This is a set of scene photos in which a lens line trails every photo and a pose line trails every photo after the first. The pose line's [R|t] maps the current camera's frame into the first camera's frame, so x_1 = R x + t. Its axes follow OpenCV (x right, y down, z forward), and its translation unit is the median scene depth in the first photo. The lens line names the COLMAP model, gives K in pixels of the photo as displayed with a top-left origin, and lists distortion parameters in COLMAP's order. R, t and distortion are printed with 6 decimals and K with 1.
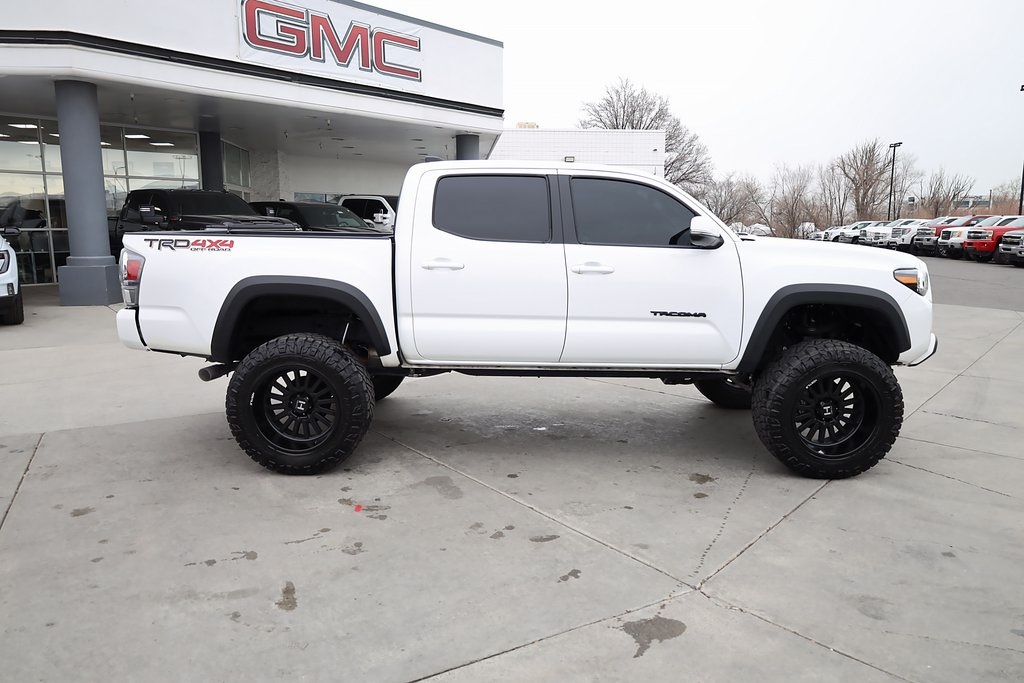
lens RADIAL K [[708.4, 0, 512.0], [0, 708.4, 341.5], [0, 0, 1]] dist [-0.001595, -0.002652]
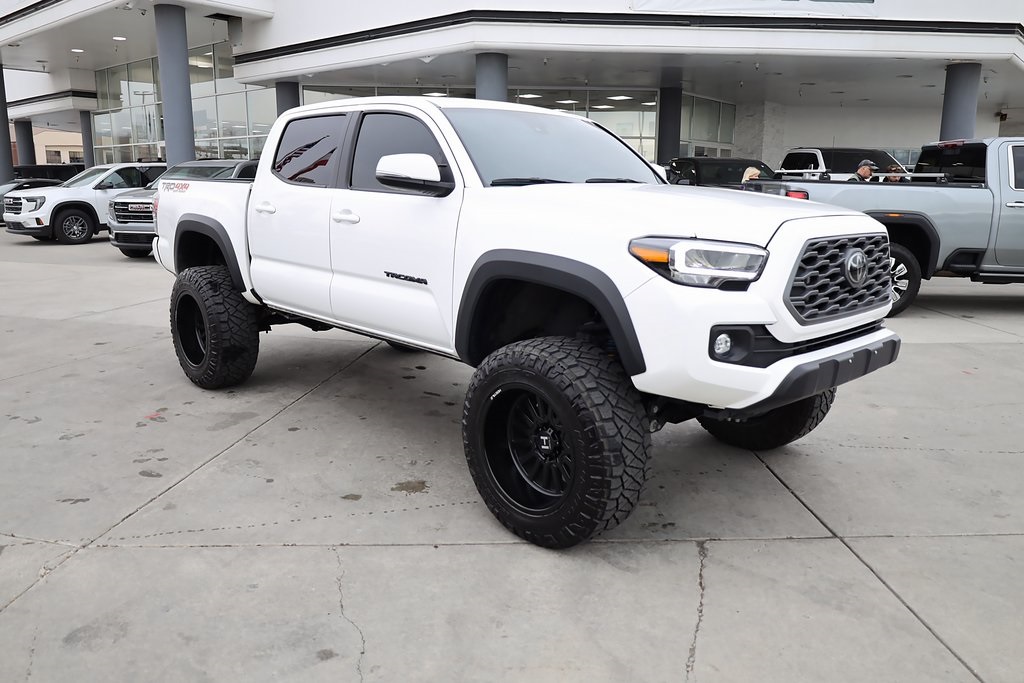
lens RADIAL K [[761.4, 0, 512.0], [0, 761.4, 341.5], [0, 0, 1]] dist [0.000772, 0.000594]
pose [[0.698054, 0.147294, -0.700732, 0.935935], [-0.122125, 0.988766, 0.086180, -0.056372], [0.705554, 0.025418, 0.708201, 0.476333]]
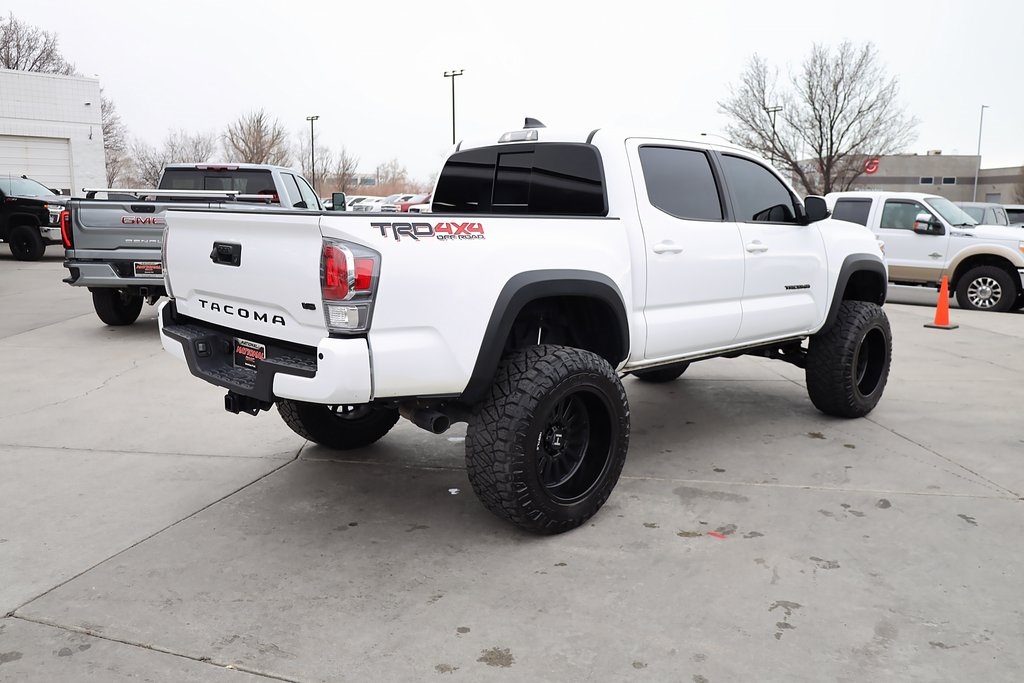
lens RADIAL K [[820.2, 0, 512.0], [0, 820.2, 341.5], [0, 0, 1]] dist [-0.006953, 0.006935]
pose [[0.721766, -0.111046, 0.683171, -0.935163], [0.106944, 0.993085, 0.048435, -0.062980], [-0.683825, 0.038102, 0.728650, 0.394489]]
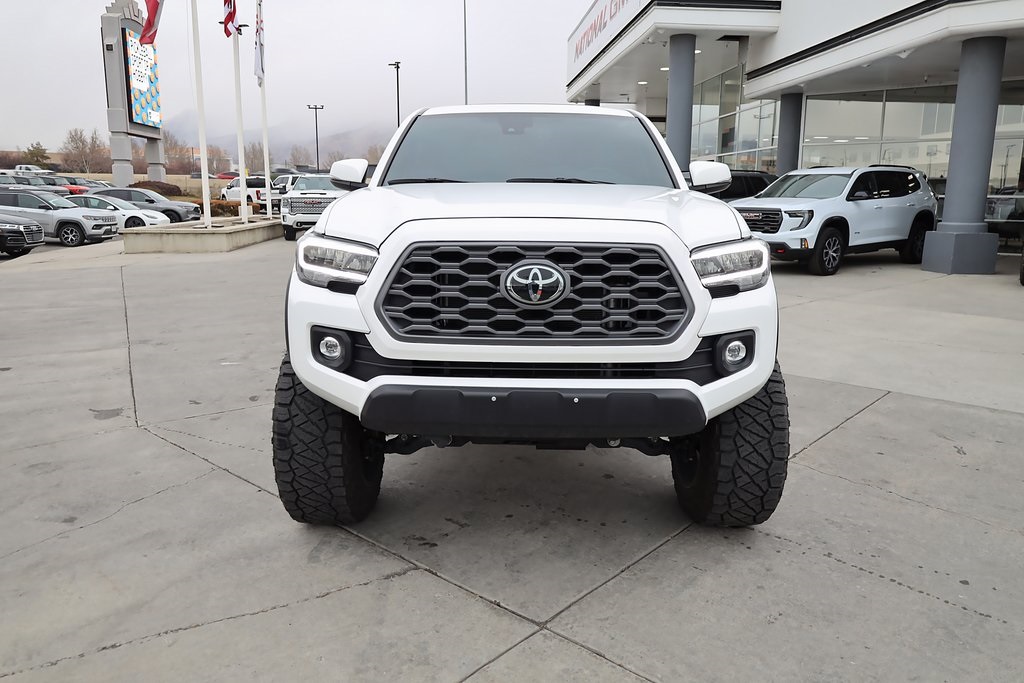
lens RADIAL K [[734.1, 0, 522.4], [0, 734.1, 339.4], [0, 0, 1]] dist [-0.002444, -0.000225]
pose [[0.010131, 0.194332, -0.980883, 1.184983], [-0.170876, 0.966842, 0.189786, -0.163392], [0.985240, 0.165687, 0.043002, 1.173879]]
